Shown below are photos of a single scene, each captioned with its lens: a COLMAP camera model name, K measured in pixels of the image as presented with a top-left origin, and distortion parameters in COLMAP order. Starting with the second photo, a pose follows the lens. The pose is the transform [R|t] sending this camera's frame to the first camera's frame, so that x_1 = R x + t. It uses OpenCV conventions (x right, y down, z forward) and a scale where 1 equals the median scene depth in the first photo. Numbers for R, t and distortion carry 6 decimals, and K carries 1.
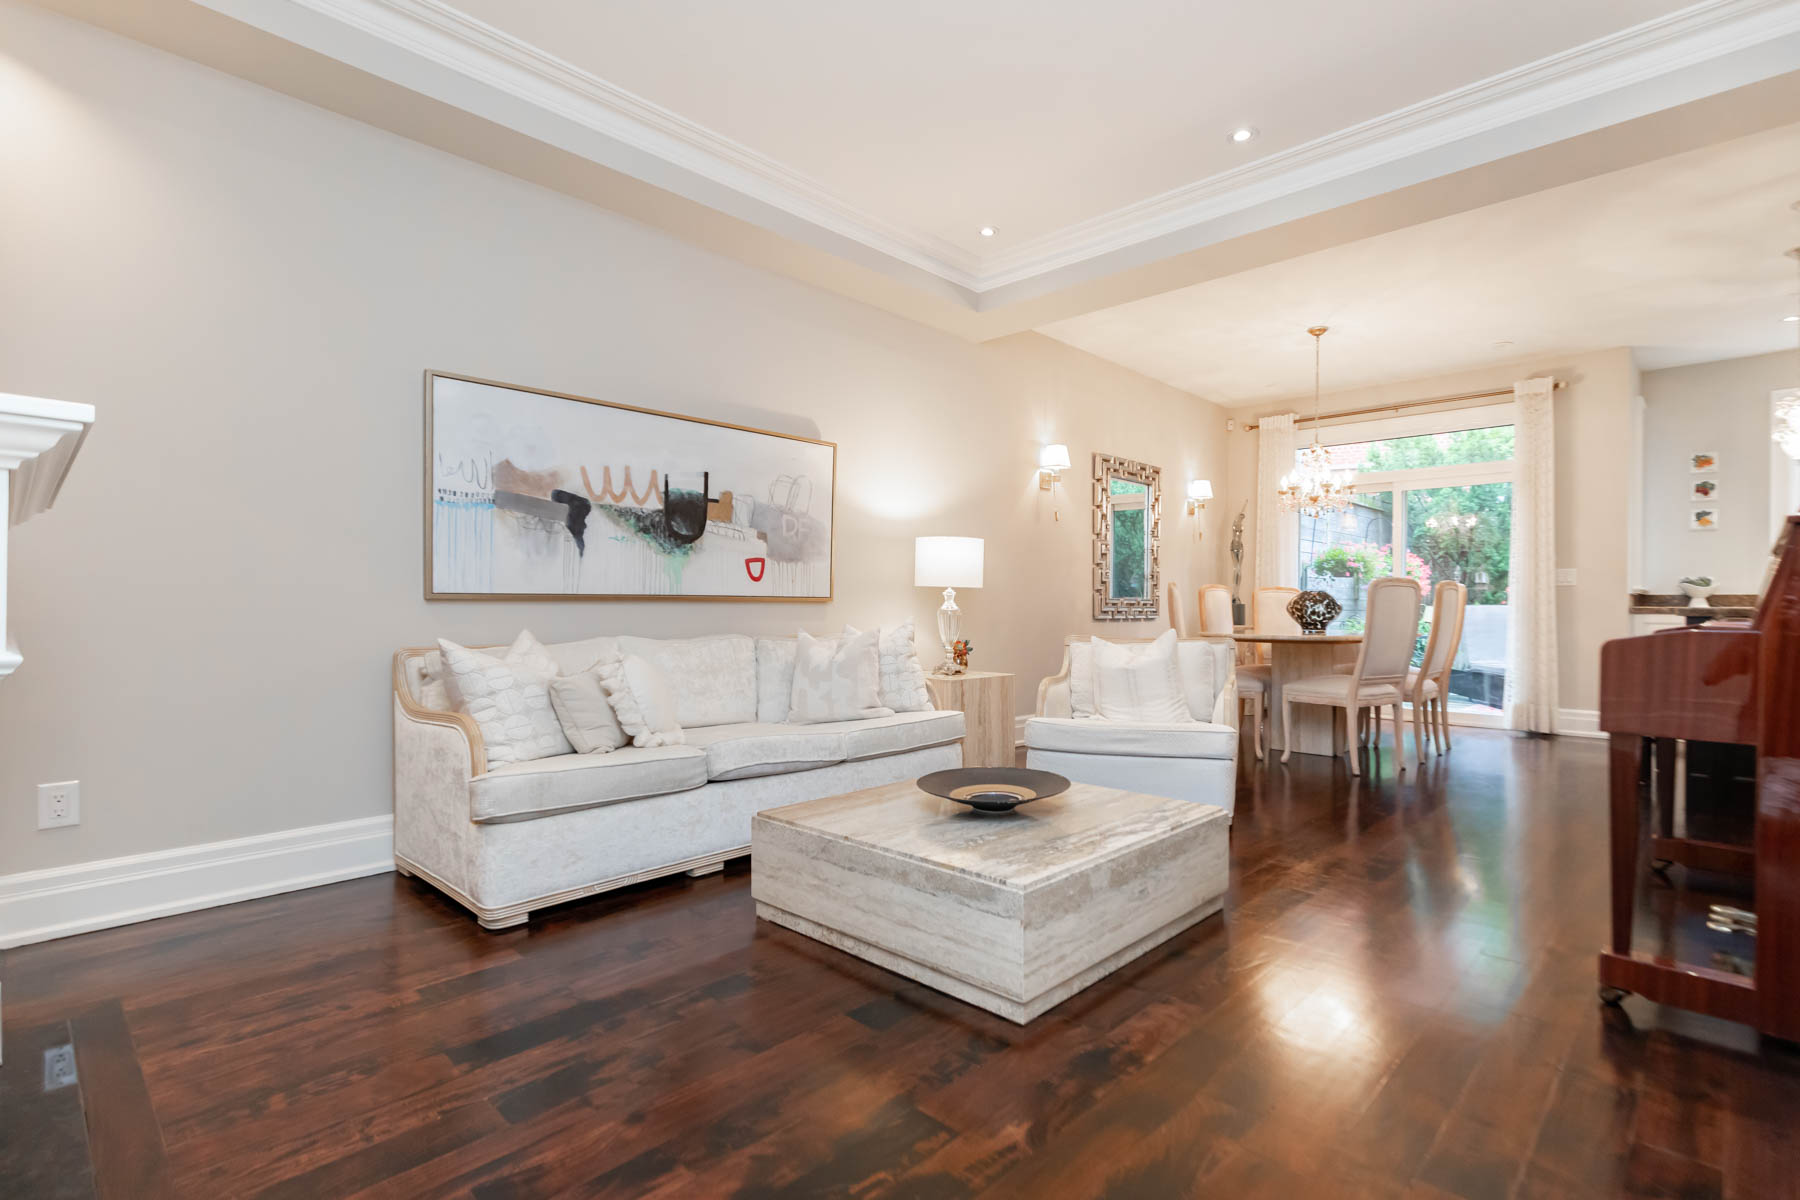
lens RADIAL K [[816.3, 0, 902.9], [0, 816.3, 601.9], [0, 0, 1]] dist [0.007946, -0.000683]
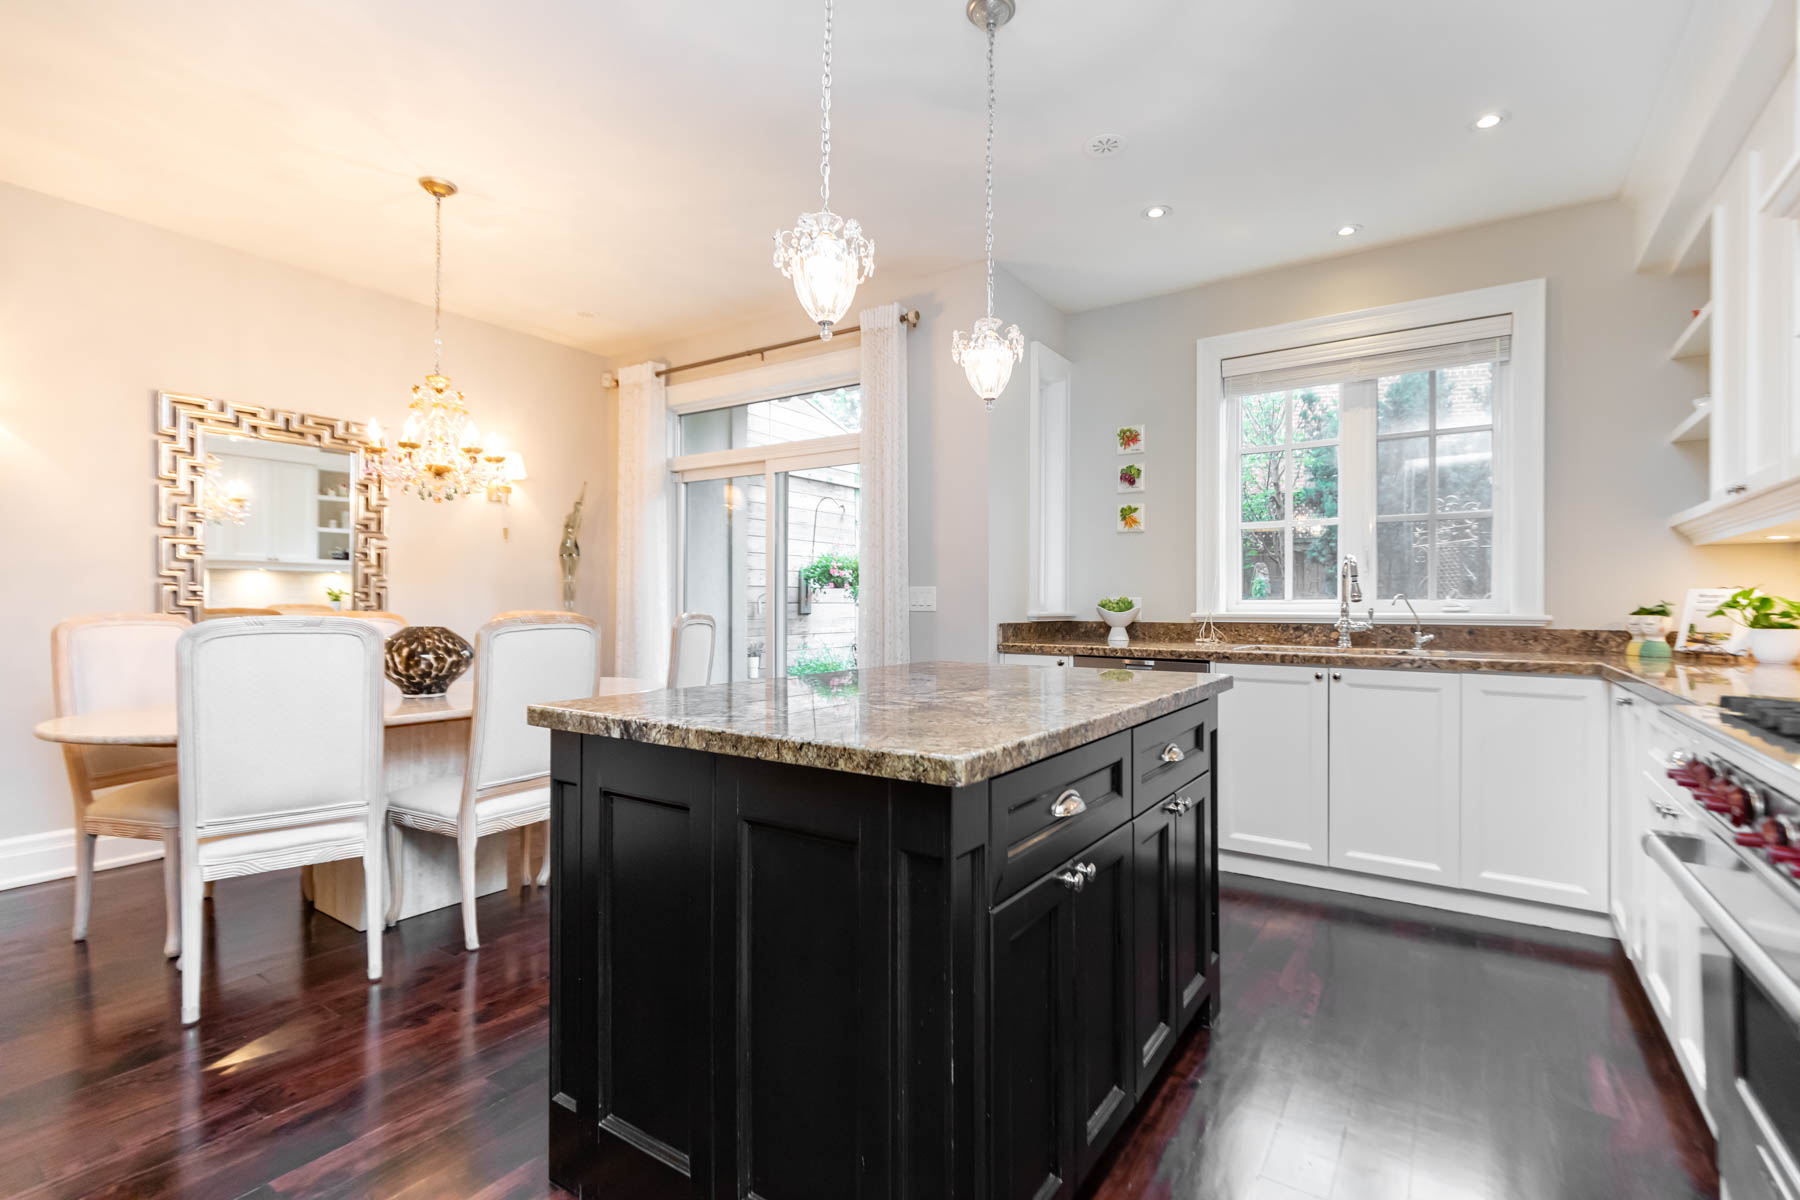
lens RADIAL K [[816.3, 0, 903.9], [0, 816.3, 610.5], [0, 0, 1]] dist [0.007946, -0.000683]
pose [[0.988806, -0.001620, 0.149198, 0.674480], [0.001661, 0.999999, -0.000150, -0.019674], [-0.149198, 0.000396, 0.988807, 0.321868]]
